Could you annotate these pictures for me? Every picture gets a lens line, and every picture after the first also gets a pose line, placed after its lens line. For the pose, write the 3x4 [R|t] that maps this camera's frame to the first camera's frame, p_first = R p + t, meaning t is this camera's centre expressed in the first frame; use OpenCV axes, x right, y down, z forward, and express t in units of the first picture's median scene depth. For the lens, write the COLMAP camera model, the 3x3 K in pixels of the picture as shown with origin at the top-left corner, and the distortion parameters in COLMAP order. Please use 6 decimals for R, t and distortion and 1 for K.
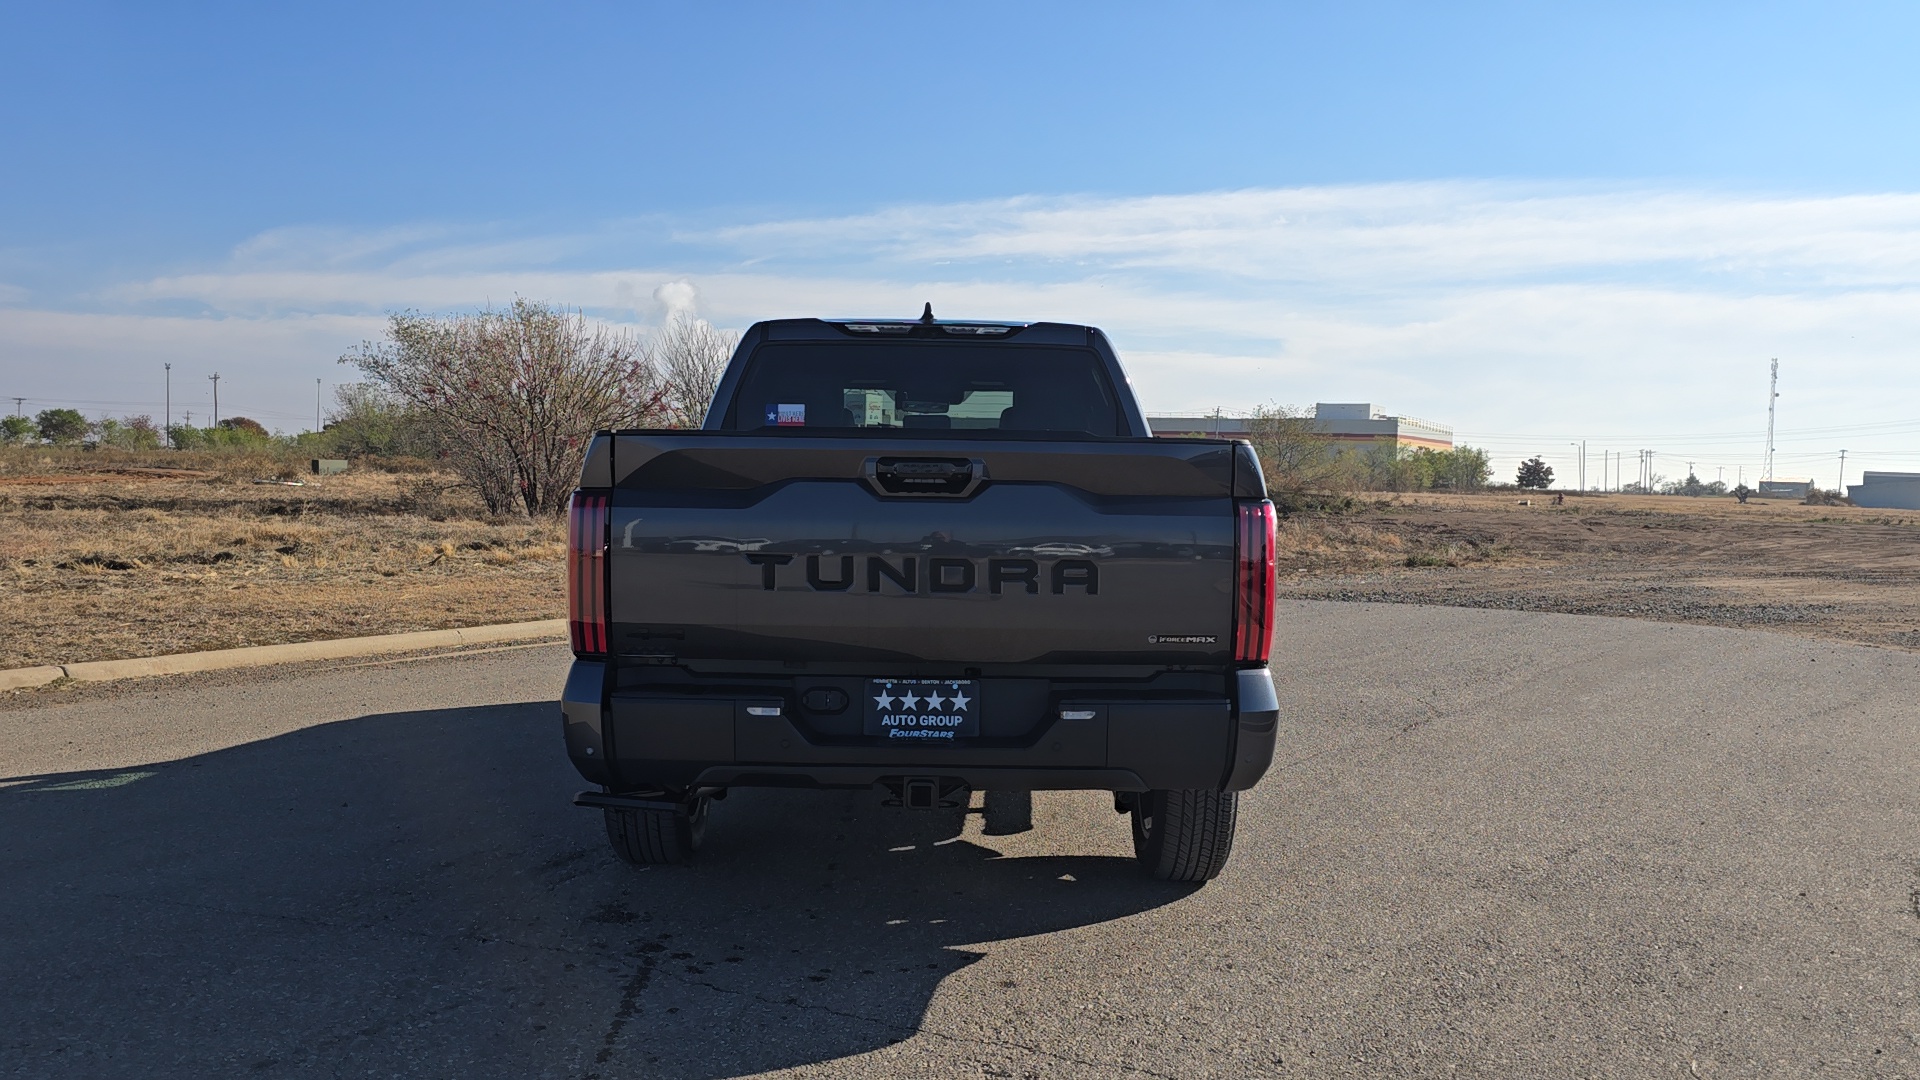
lens RADIAL K [[1580.8, 0, 960.0], [0, 1580.8, 540.0], [0, 0, 1]] dist [-0.007110, -0.001419]
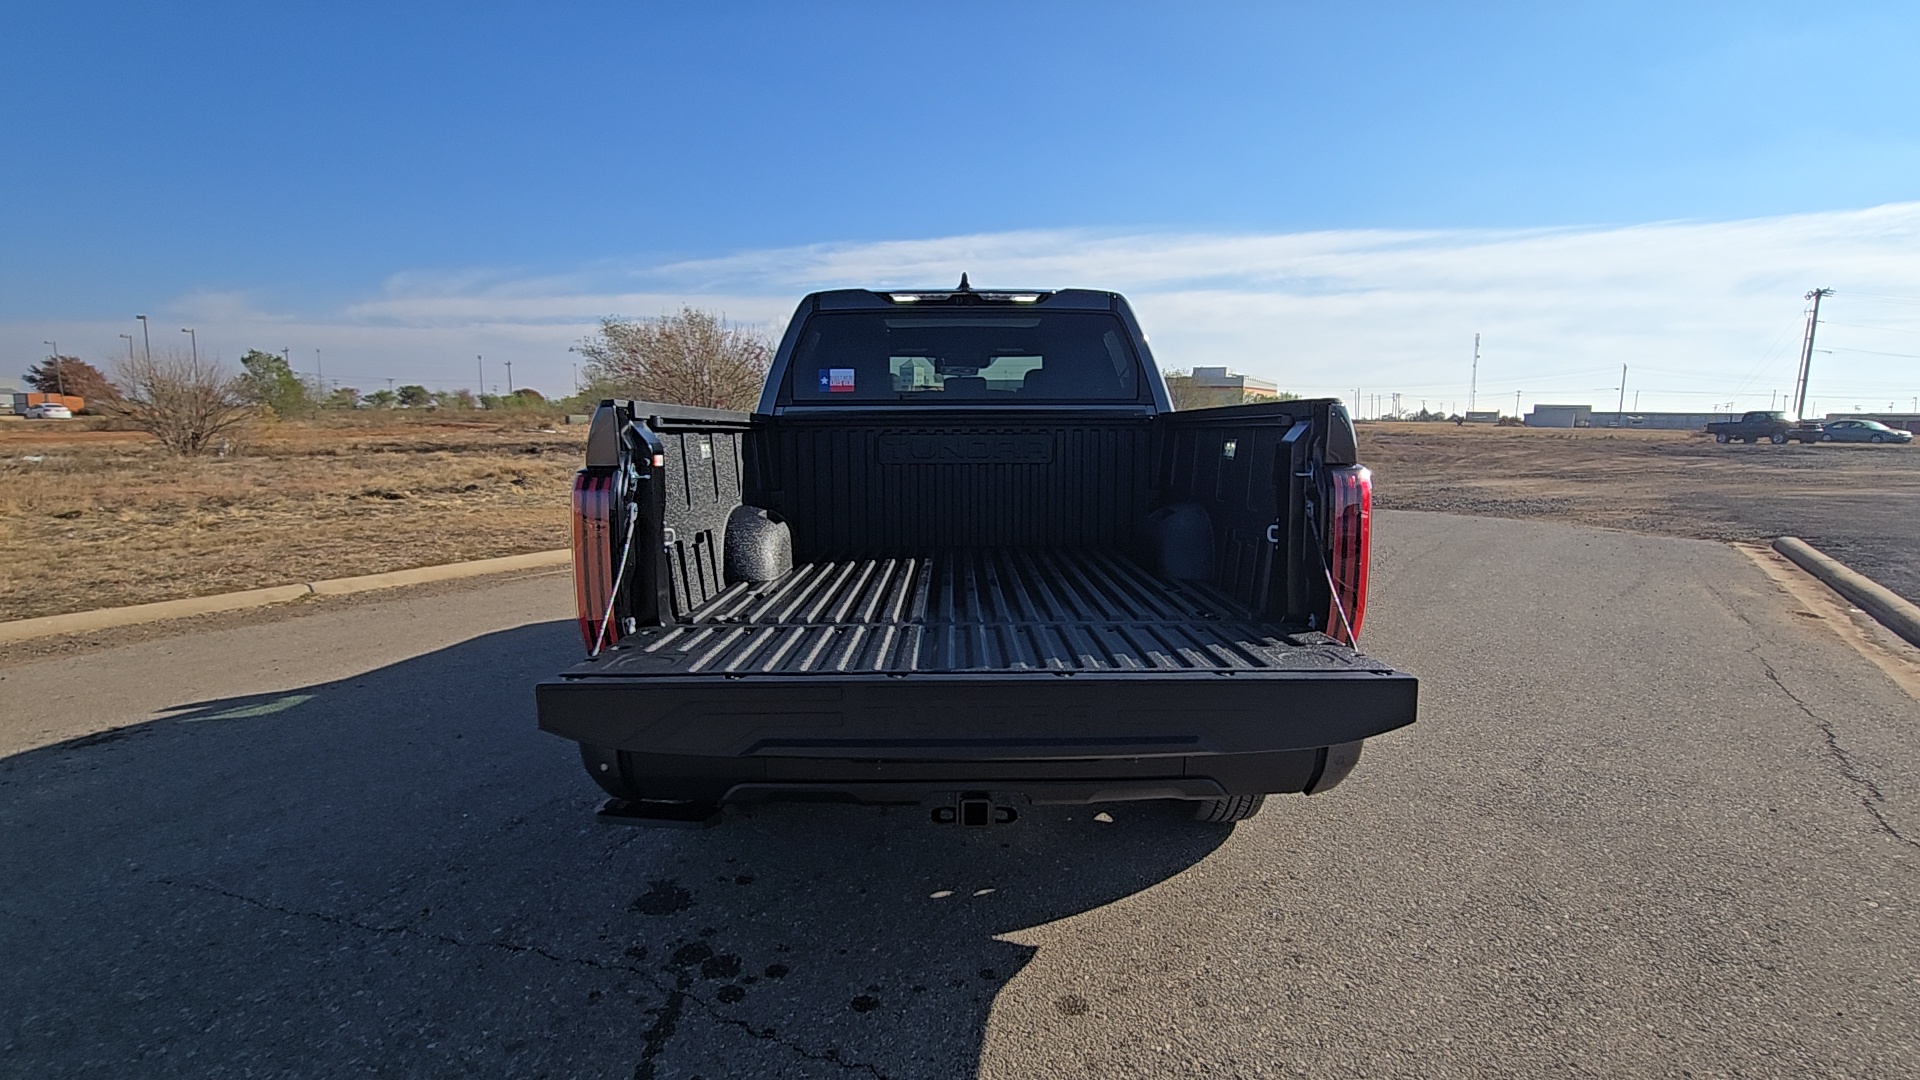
lens RADIAL K [[944.9, 0, 929.7], [0, 944.9, 593.9], [0, 0, 1]] dist [-0.001960, -0.000313]
pose [[0.998886, -0.008354, -0.046435, -0.008664], [0.014945, 0.989543, 0.143465, -0.012863], [0.044751, -0.143999, 0.988565, 0.172609]]
